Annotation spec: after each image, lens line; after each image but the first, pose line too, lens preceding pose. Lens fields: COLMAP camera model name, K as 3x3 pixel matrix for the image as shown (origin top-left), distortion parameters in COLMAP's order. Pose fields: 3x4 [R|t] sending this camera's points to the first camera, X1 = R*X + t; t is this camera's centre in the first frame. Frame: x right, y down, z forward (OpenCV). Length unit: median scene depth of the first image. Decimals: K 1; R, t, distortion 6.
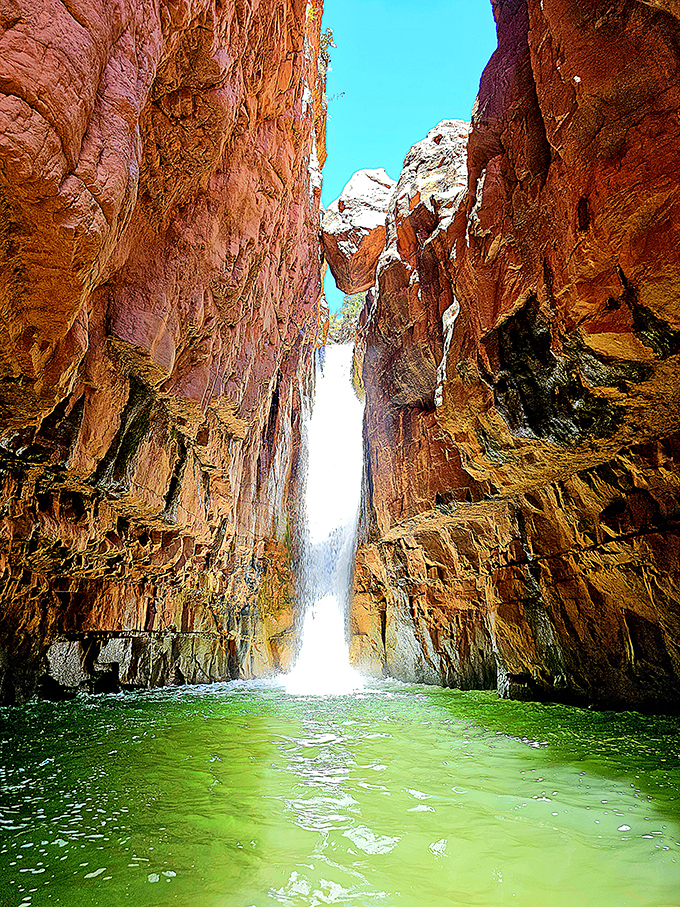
lens RADIAL K [[600.9, 0, 340.0], [0, 600.9, 453.5], [0, 0, 1]] dist [0.064135, -0.085149]
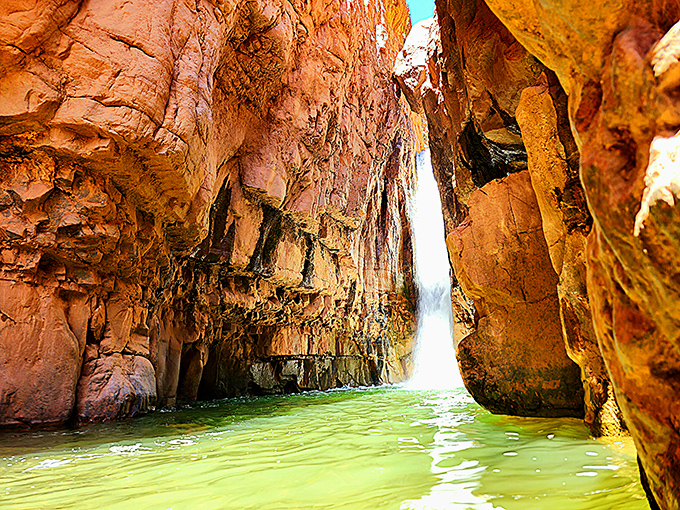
lens RADIAL K [[450.5, 0, 339.7], [0, 450.5, 250.8], [0, 0, 1]] dist [0.064135, -0.085149]
pose [[0.933776, -0.141008, -0.328905, 0.192436], [0.153247, 0.988122, 0.011448, 0.013754], [0.323384, -0.061093, 0.944294, -0.103647]]
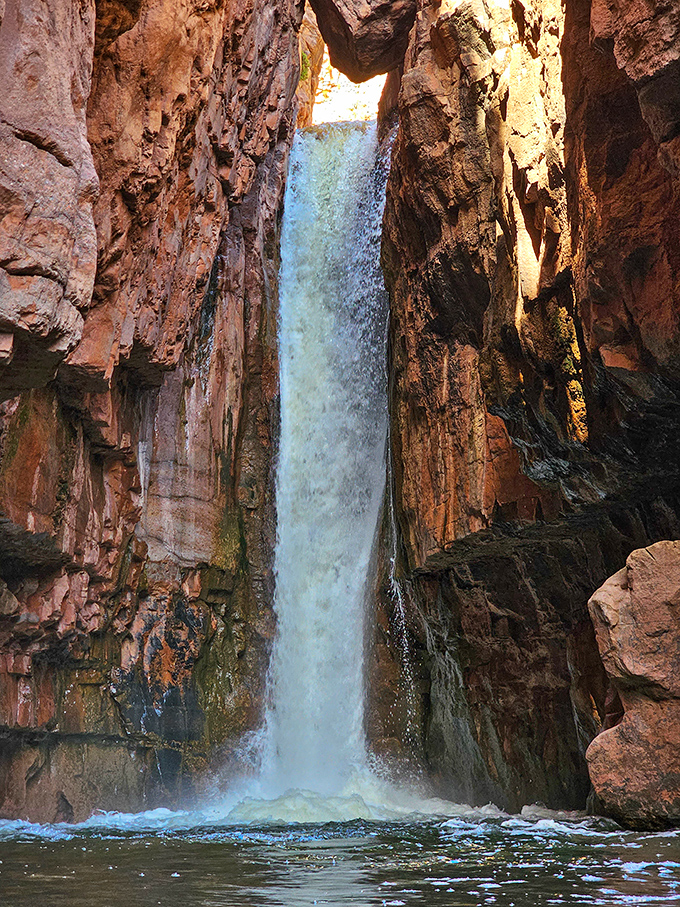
lens RADIAL K [[1840.9, 0, 340.0], [0, 1840.9, 453.5], [0, 0, 1]] dist [-0.037163, -0.168472]
pose [[0.999521, -0.018294, -0.024972, 0.045957], [0.021003, 0.993383, 0.112914, -0.173824], [0.022741, -0.113384, 0.993291, -0.749700]]
